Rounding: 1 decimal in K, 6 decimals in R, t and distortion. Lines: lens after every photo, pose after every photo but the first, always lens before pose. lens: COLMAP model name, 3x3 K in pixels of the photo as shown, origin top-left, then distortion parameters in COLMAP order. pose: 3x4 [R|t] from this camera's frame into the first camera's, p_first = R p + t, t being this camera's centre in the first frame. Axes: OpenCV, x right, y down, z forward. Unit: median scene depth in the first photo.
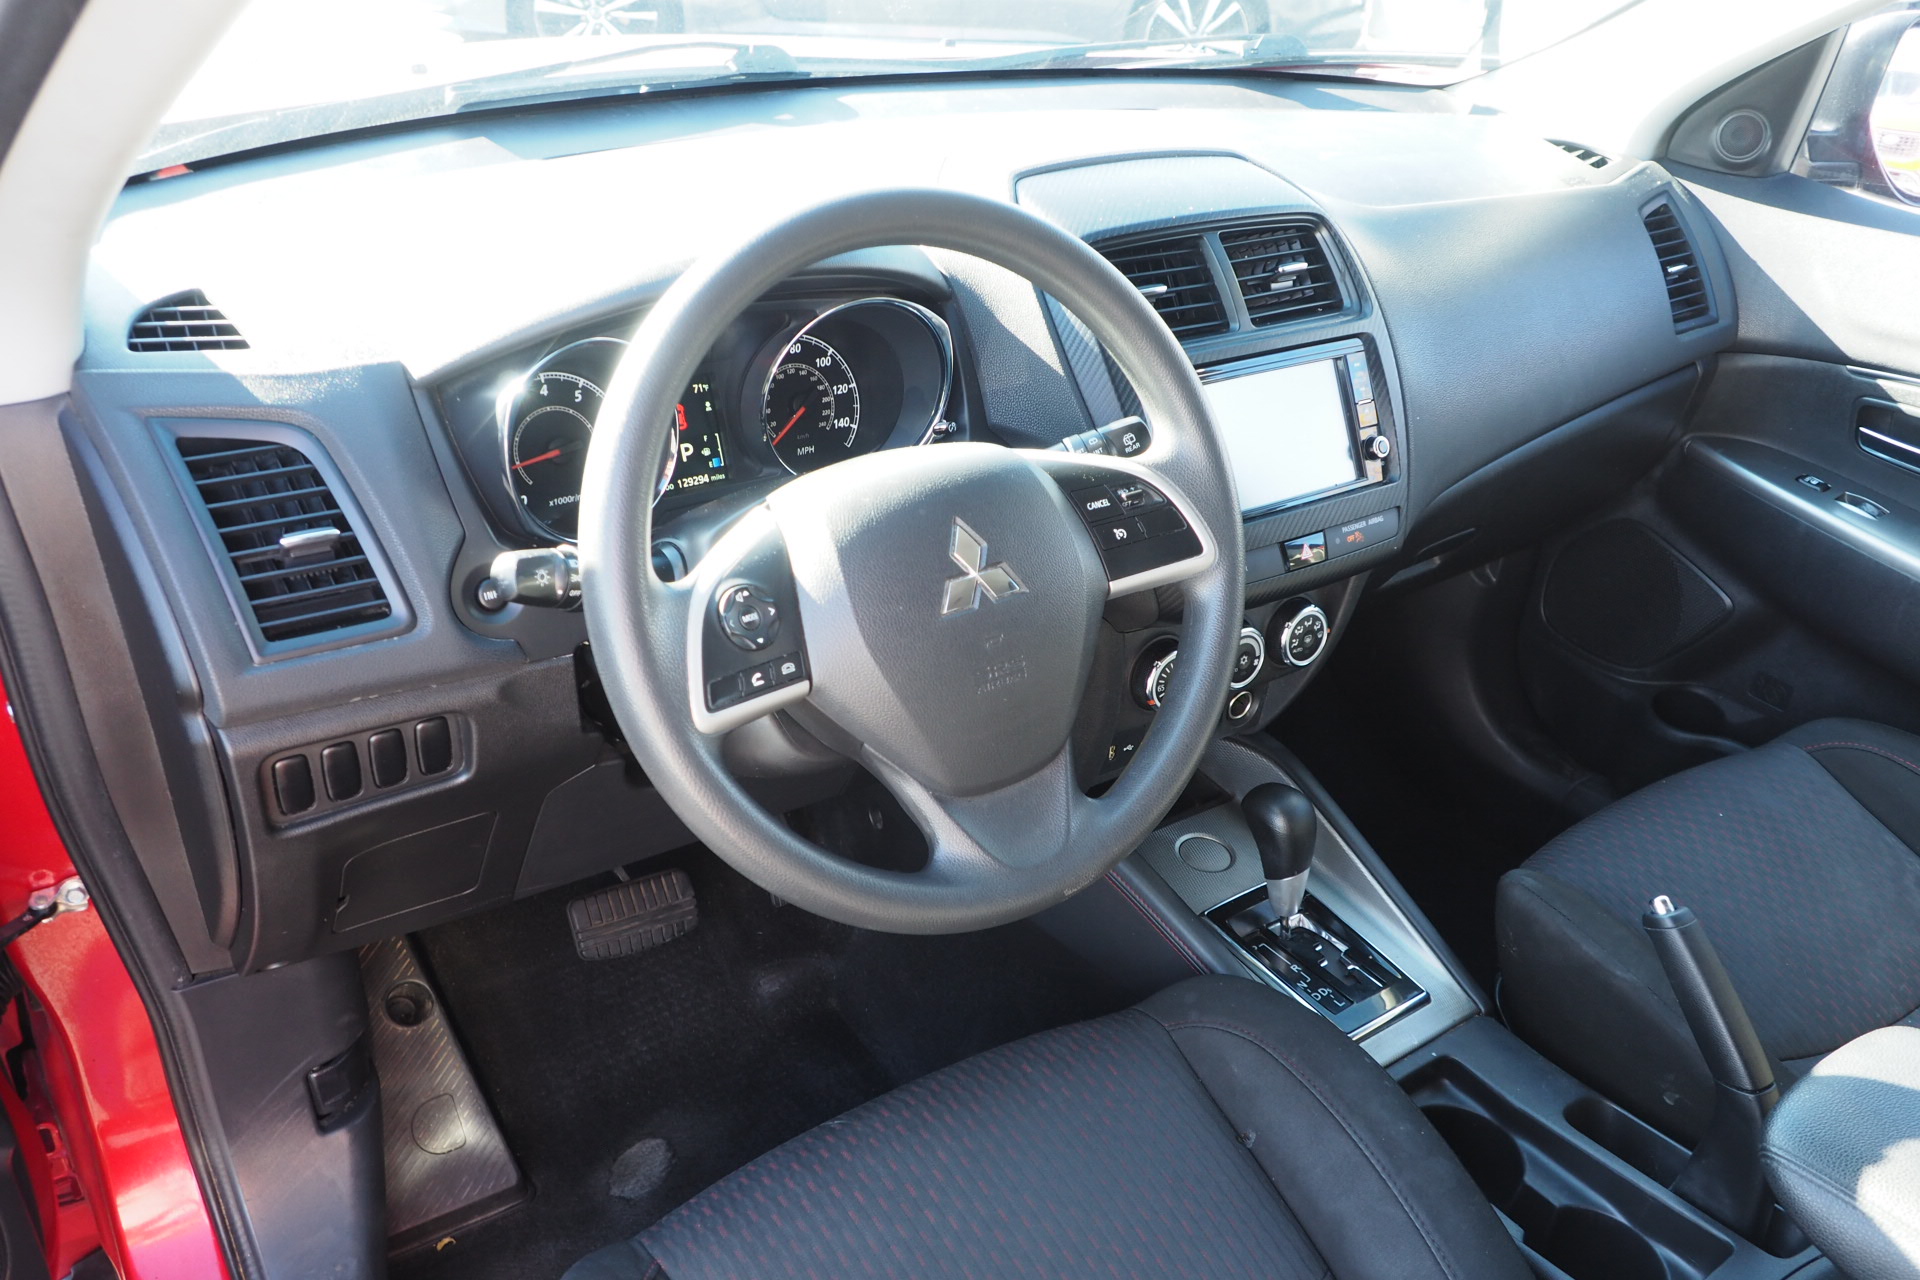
lens RADIAL K [[1535.3, 0, 963.3], [0, 1535.3, 656.3], [0, 0, 1]] dist [-0.029186, 0.019148]
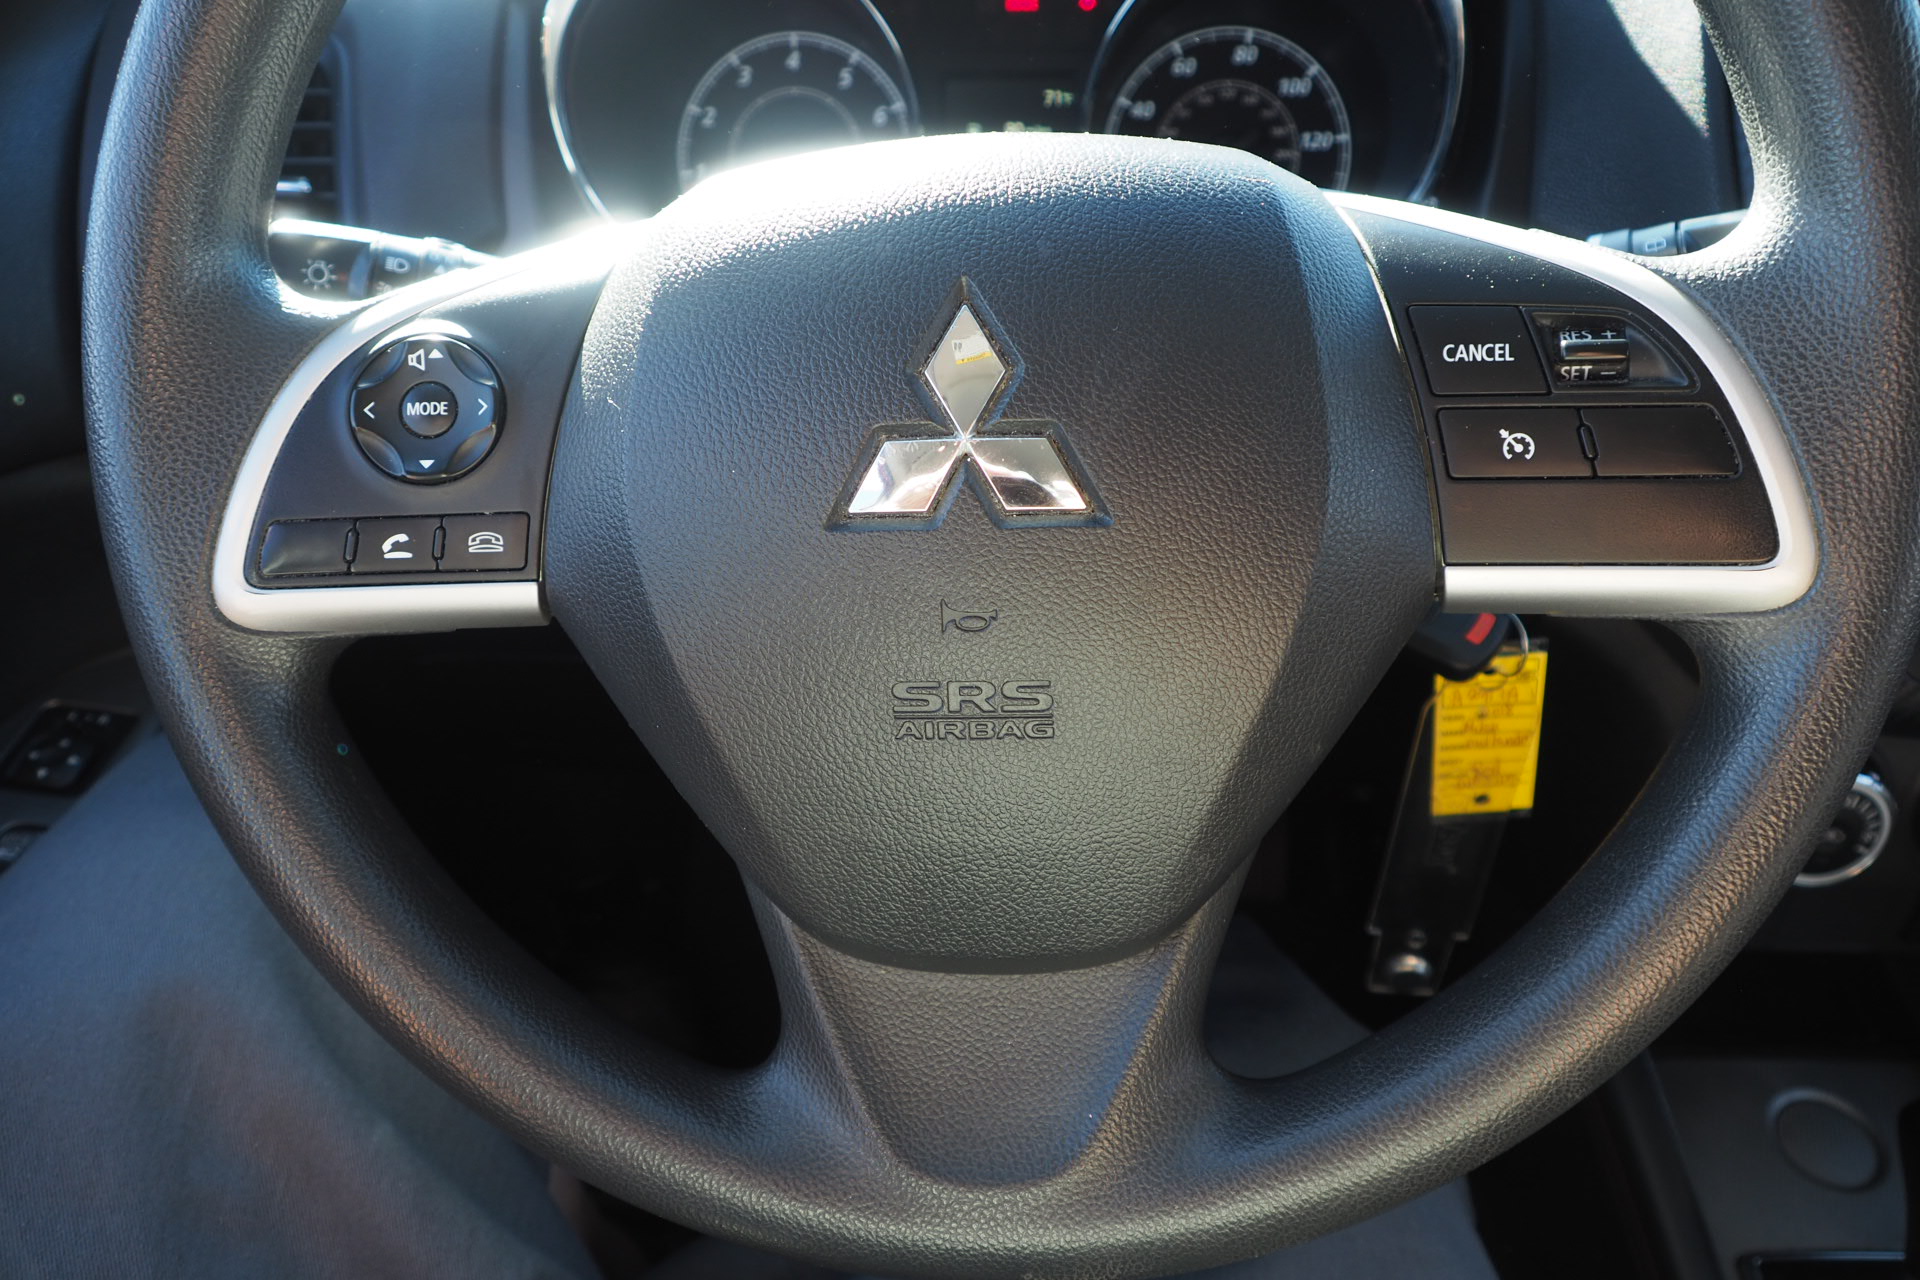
lens RADIAL K [[1352.0, 0, 967.3], [0, 1352.0, 636.4], [0, 0, 1]] dist [-0.044173, 0.007153]
pose [[0.780406, 0.291638, -0.553094, 0.140610], [-0.250457, 0.956303, 0.150853, -0.038811], [0.572920, 0.020800, 0.819347, 0.497420]]
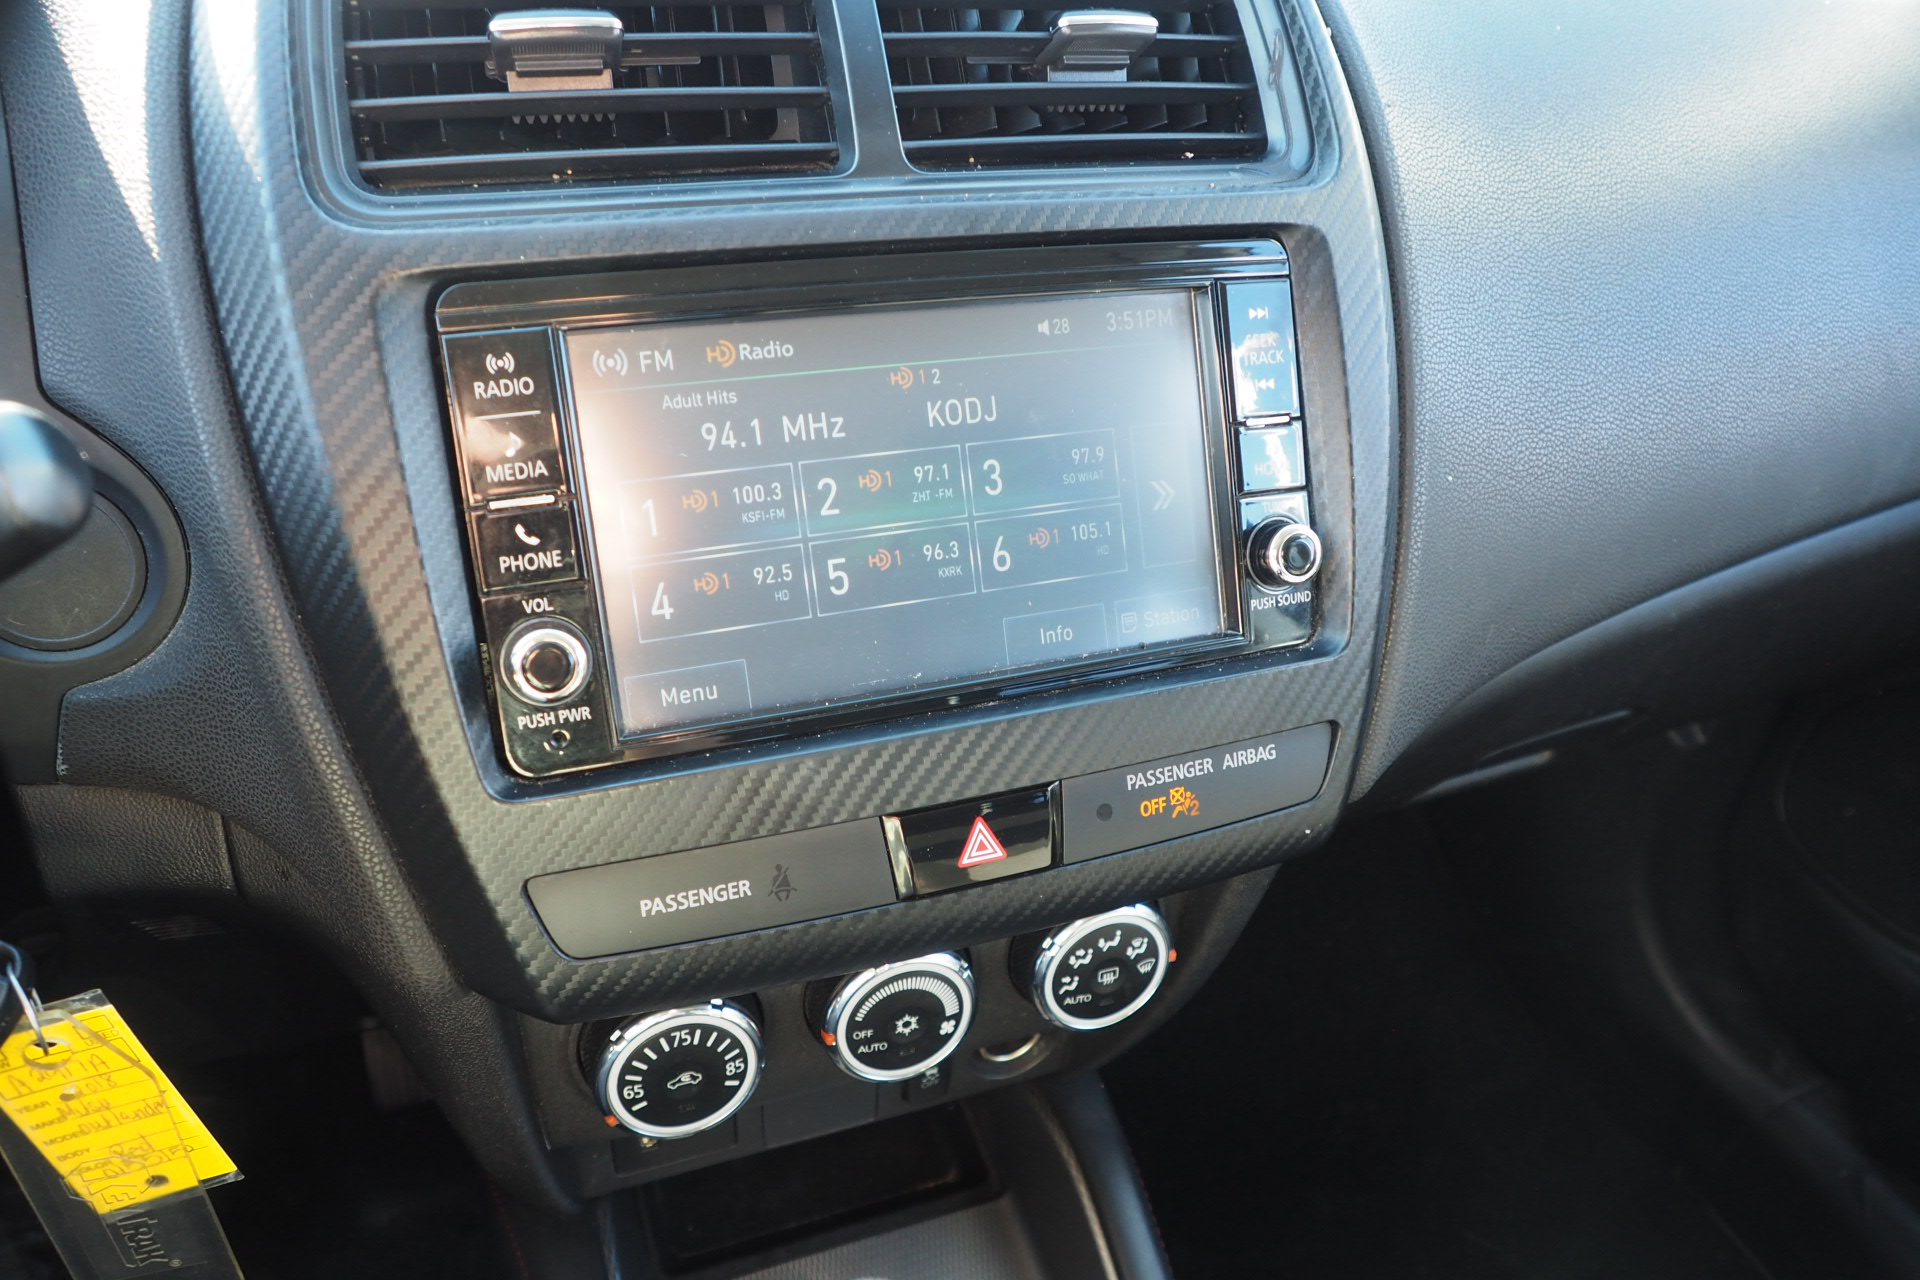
lens RADIAL K [[1352.0, 0, 961.9], [0, 1352.0, 649.2], [0, 0, 1]] dist [-0.044173, 0.007153]
pose [[0.969254, 0.138814, -0.203169, 0.266347], [-0.127573, 0.989531, 0.067480, -0.127157], [0.210409, -0.039486, 0.976816, 0.685117]]
